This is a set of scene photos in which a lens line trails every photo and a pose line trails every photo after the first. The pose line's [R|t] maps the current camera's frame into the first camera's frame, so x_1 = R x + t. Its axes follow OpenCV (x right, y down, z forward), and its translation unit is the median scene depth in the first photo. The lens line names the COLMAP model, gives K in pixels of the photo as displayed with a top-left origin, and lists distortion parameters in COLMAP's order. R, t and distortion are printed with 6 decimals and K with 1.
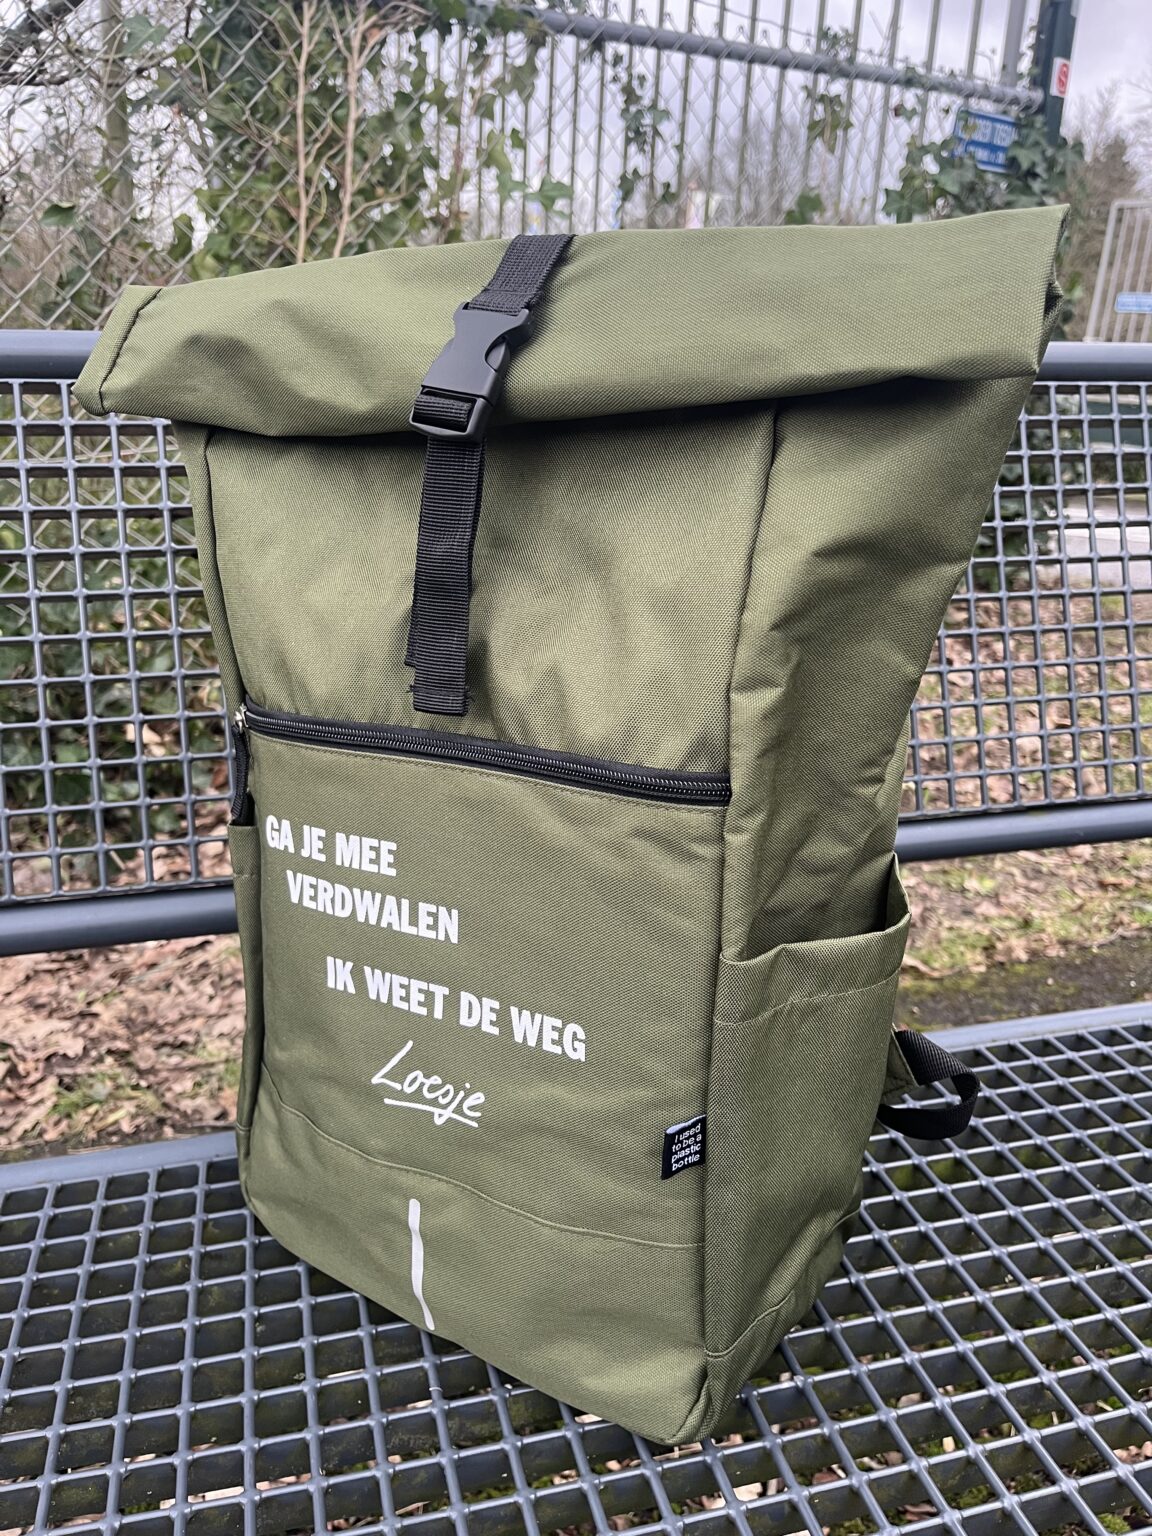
lens RADIAL K [[1190.4, 0, 576.0], [0, 1190.4, 768.0], [0, 0, 1]] dist [0.060006, -0.104968]
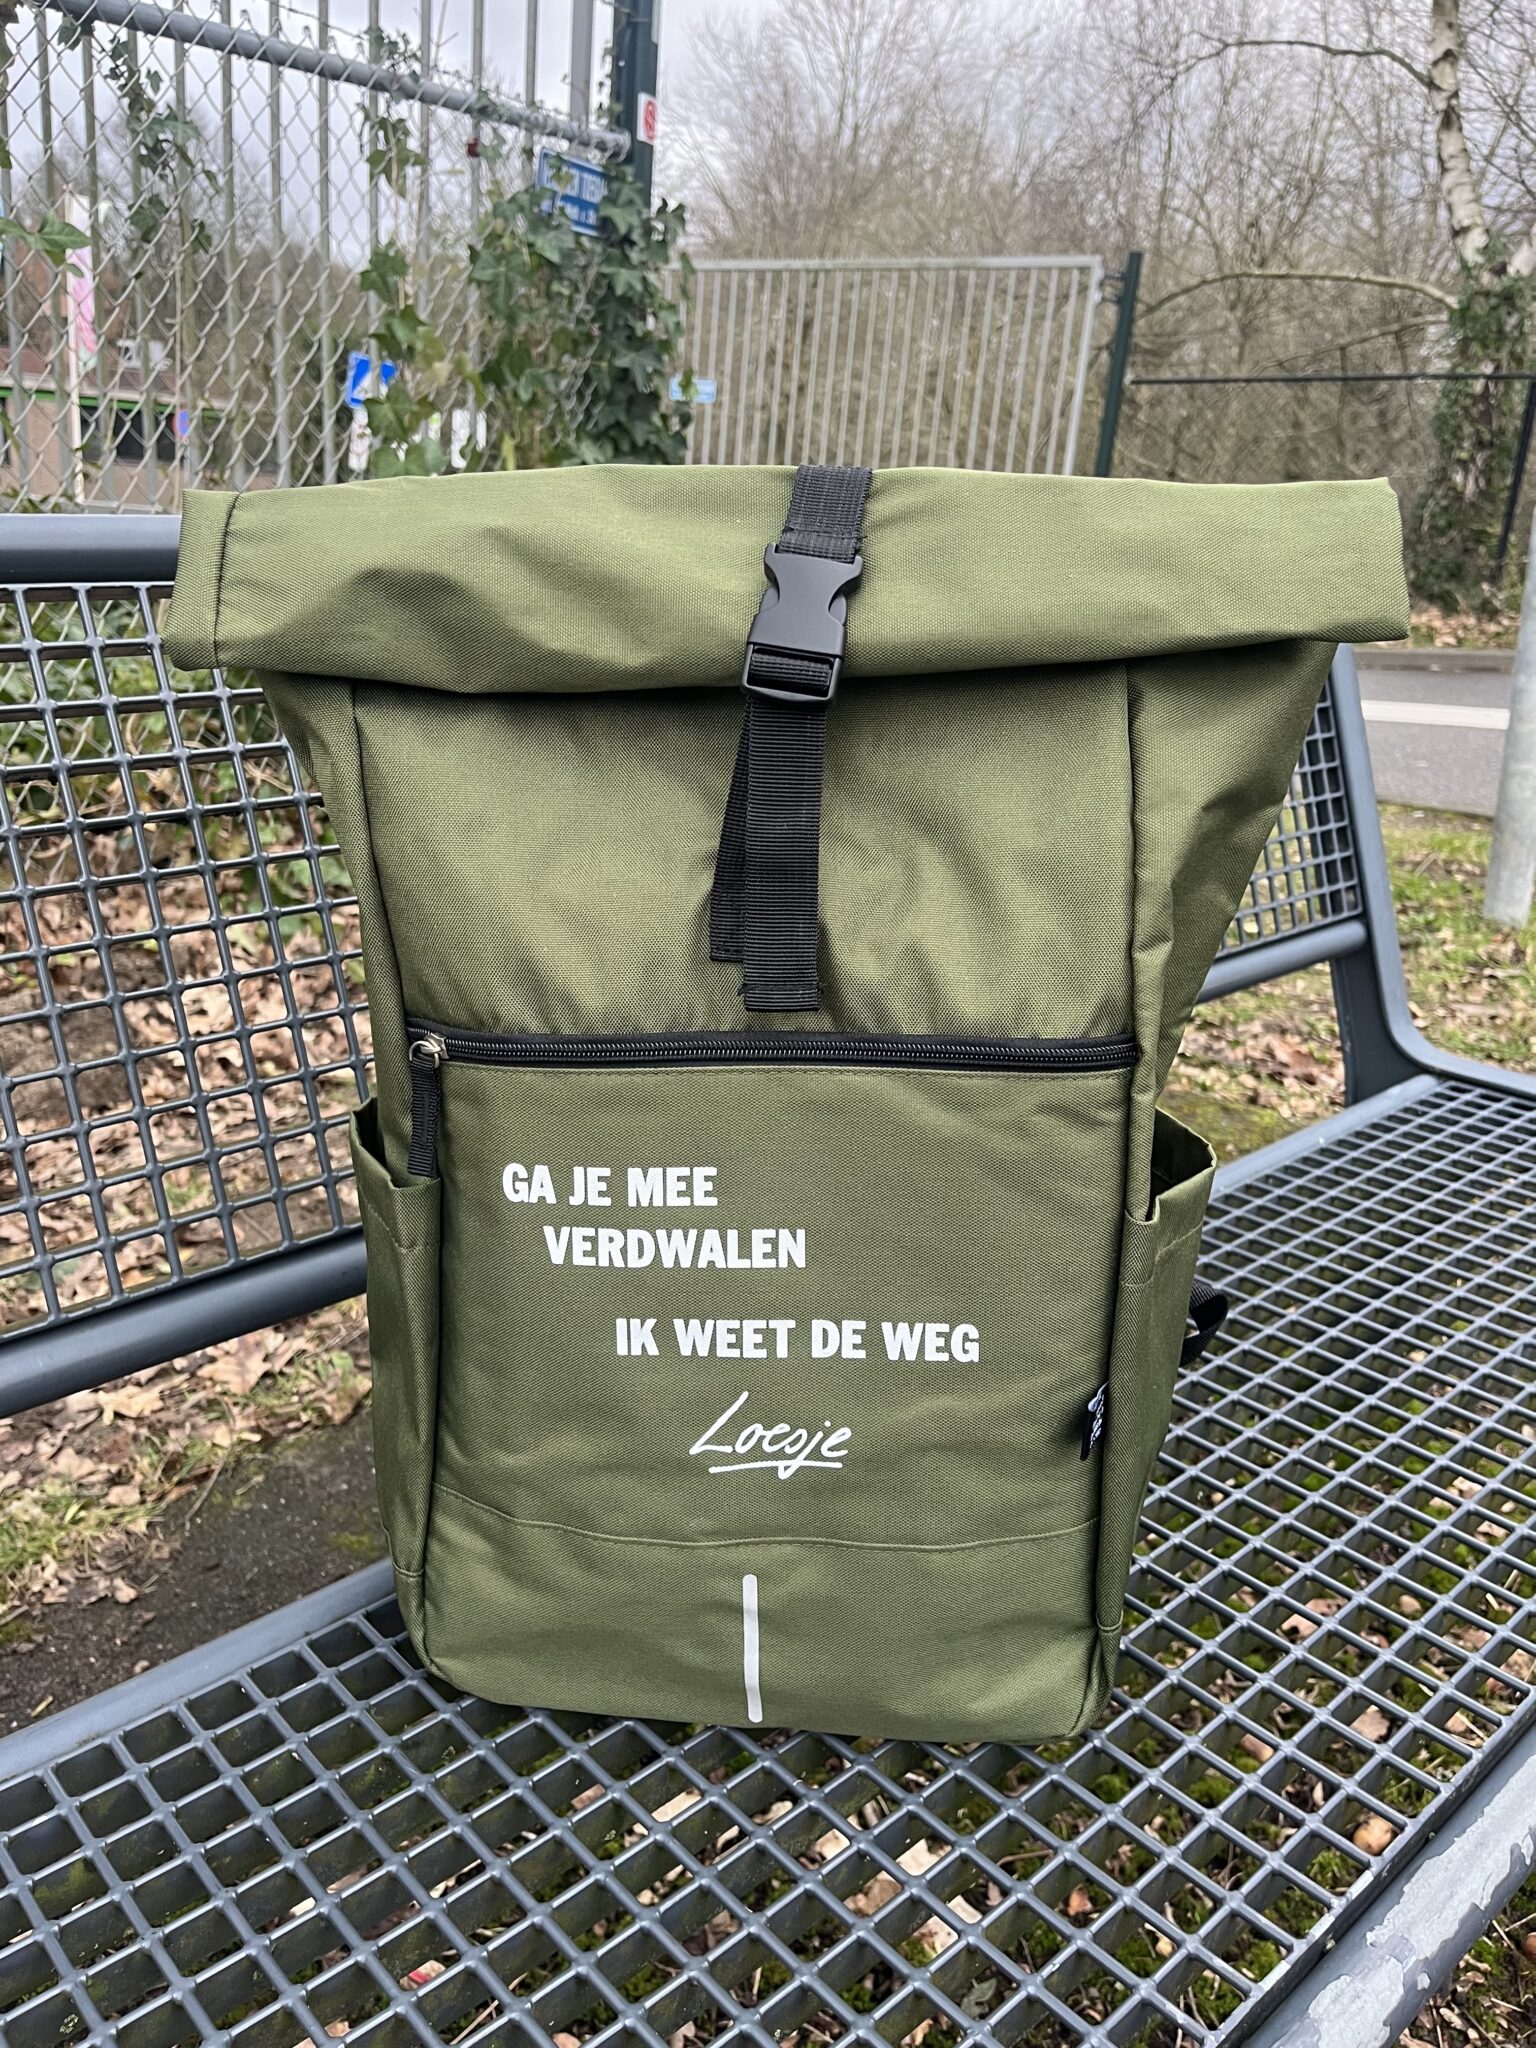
lens RADIAL K [[1598.6, 0, 768.0], [0, 1598.6, 1024.0], [0, 0, 1]] dist [0.070544, -0.114314]
pose [[0.885463, -0.135421, 0.444540, -0.610703], [0.127328, 0.990690, 0.048177, -0.088790], [-0.446926, 0.013943, 0.894462, -0.044364]]
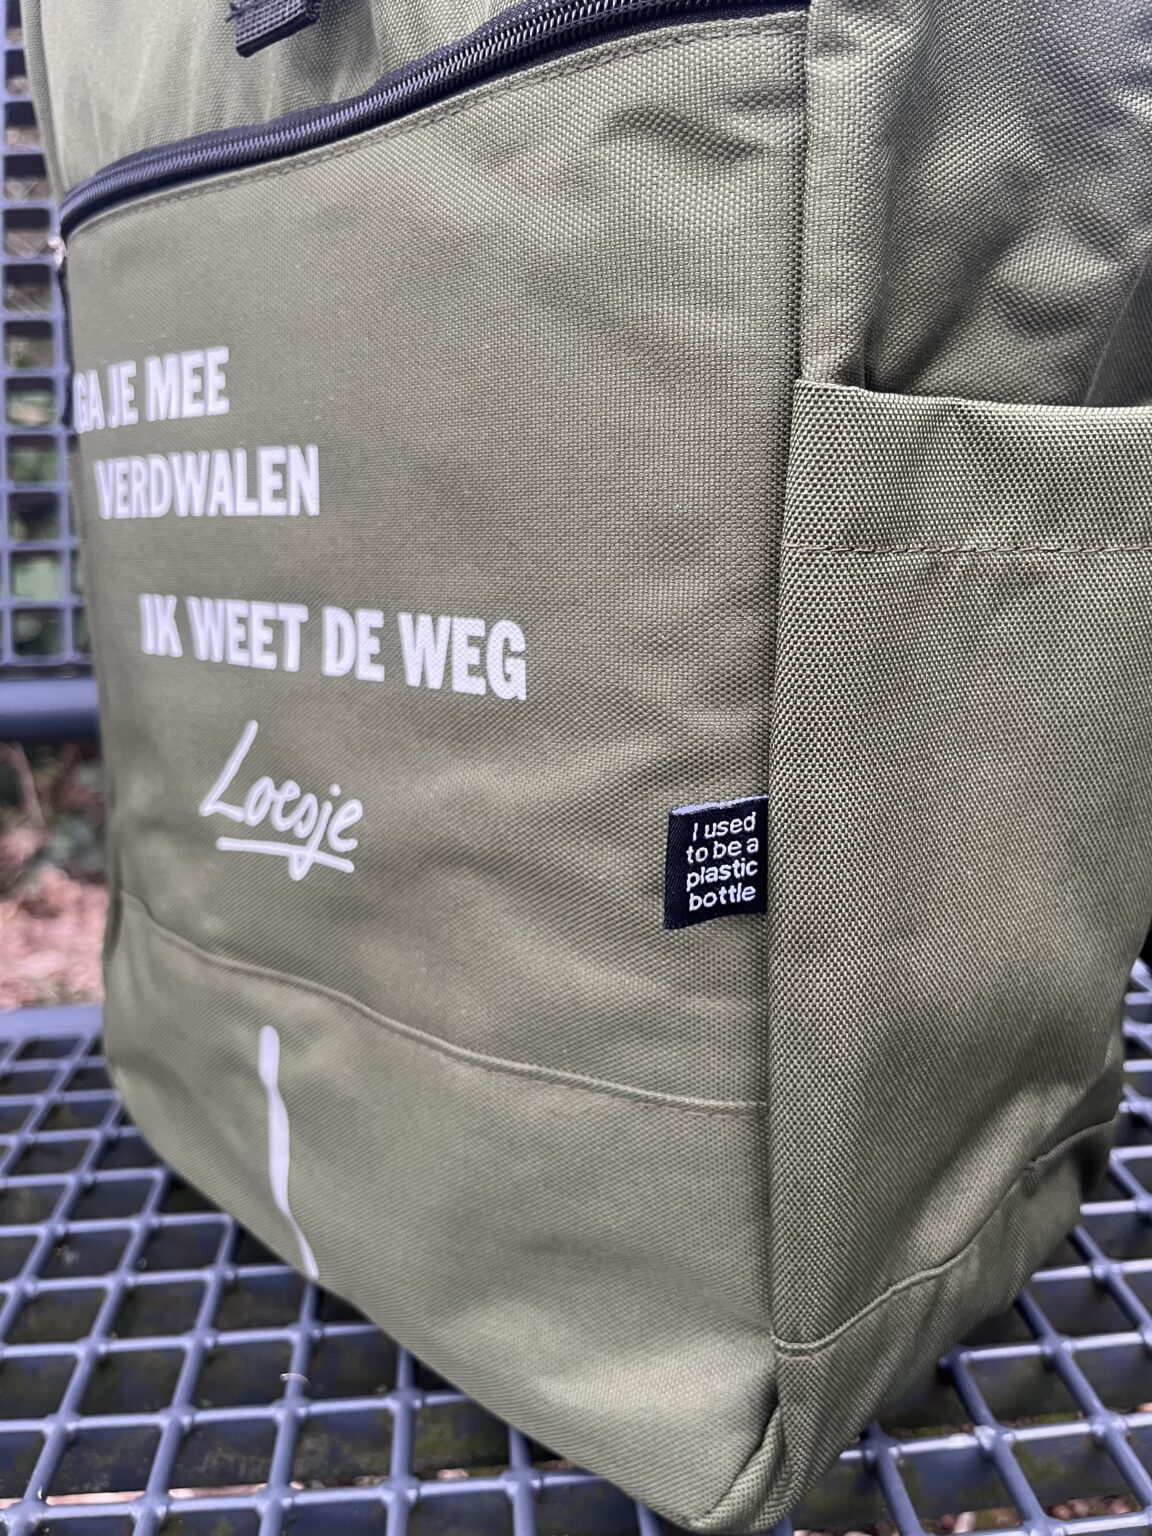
lens RADIAL K [[1198.9, 0, 576.0], [0, 1198.9, 768.0], [0, 0, 1]] dist [0.070544, -0.114314]
pose [[0.985936, 0.019815, -0.165945, 0.101337], [-0.027346, 0.998691, -0.043221, 0.273137], [0.164871, 0.047151, 0.985187, 0.488341]]
